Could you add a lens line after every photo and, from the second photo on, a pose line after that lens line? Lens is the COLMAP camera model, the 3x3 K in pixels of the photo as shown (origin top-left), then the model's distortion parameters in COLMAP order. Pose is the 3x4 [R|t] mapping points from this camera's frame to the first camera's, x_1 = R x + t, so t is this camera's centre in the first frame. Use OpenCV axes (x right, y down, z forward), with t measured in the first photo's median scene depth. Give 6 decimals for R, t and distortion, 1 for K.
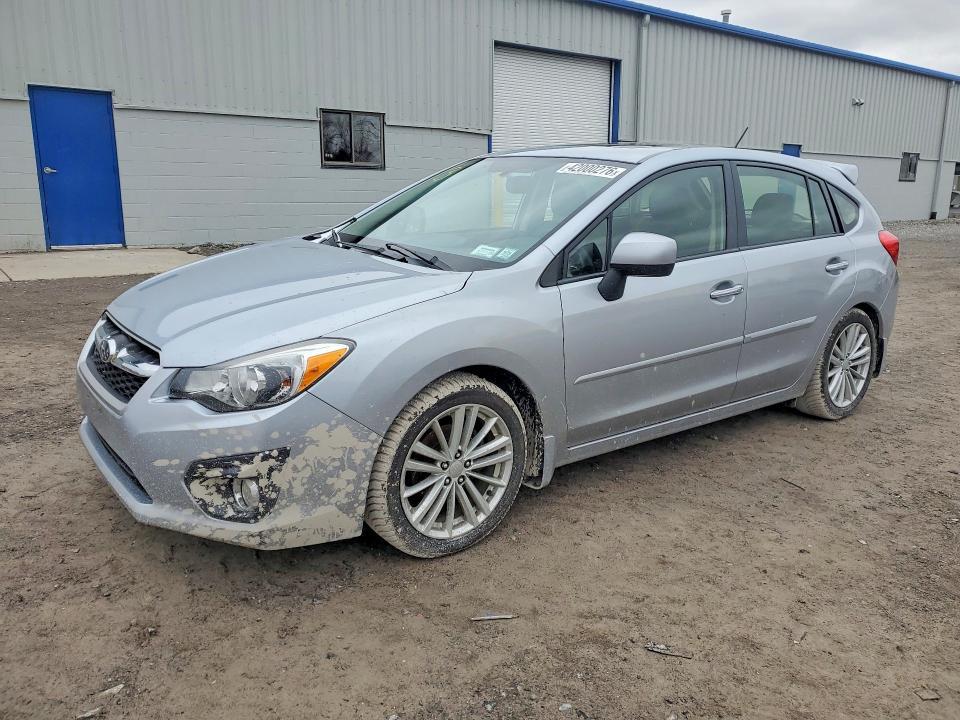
lens RADIAL K [[787.1, 0, 480.0], [0, 787.1, 360.0], [0, 0, 1]] dist [0.038497, -0.000689]
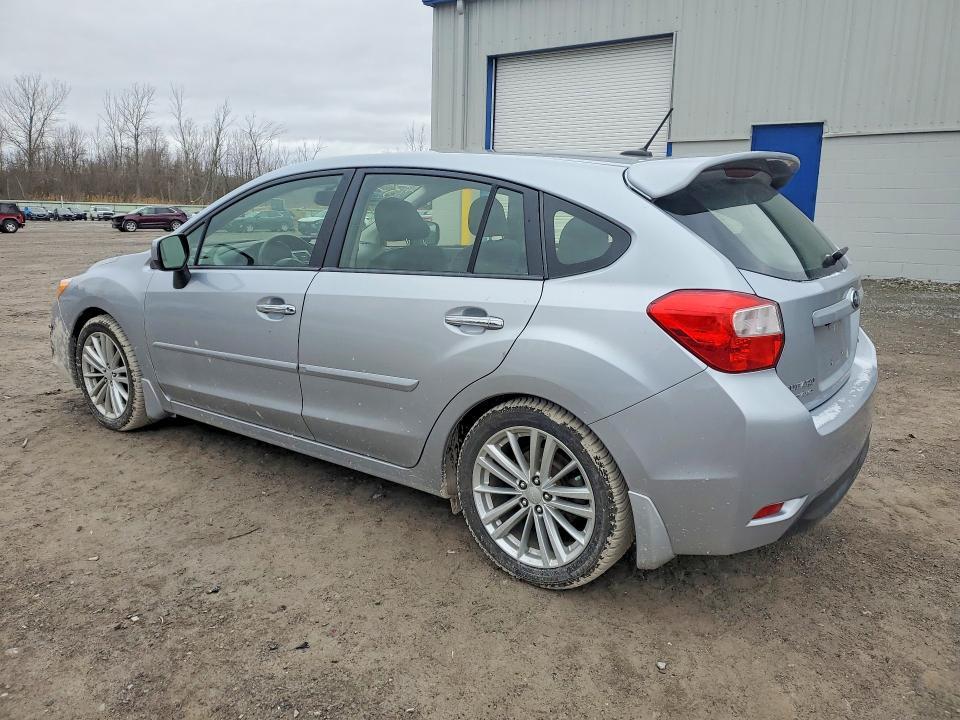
lens RADIAL K [[771.8, 0, 480.0], [0, 771.8, 360.0], [0, 0, 1]] dist [-0.006753, 0.006089]
pose [[0.234122, 0.188774, -0.953704, 1.188417], [-0.222123, 0.965408, 0.136563, -0.195523], [0.946492, 0.179868, 0.267955, 0.948137]]
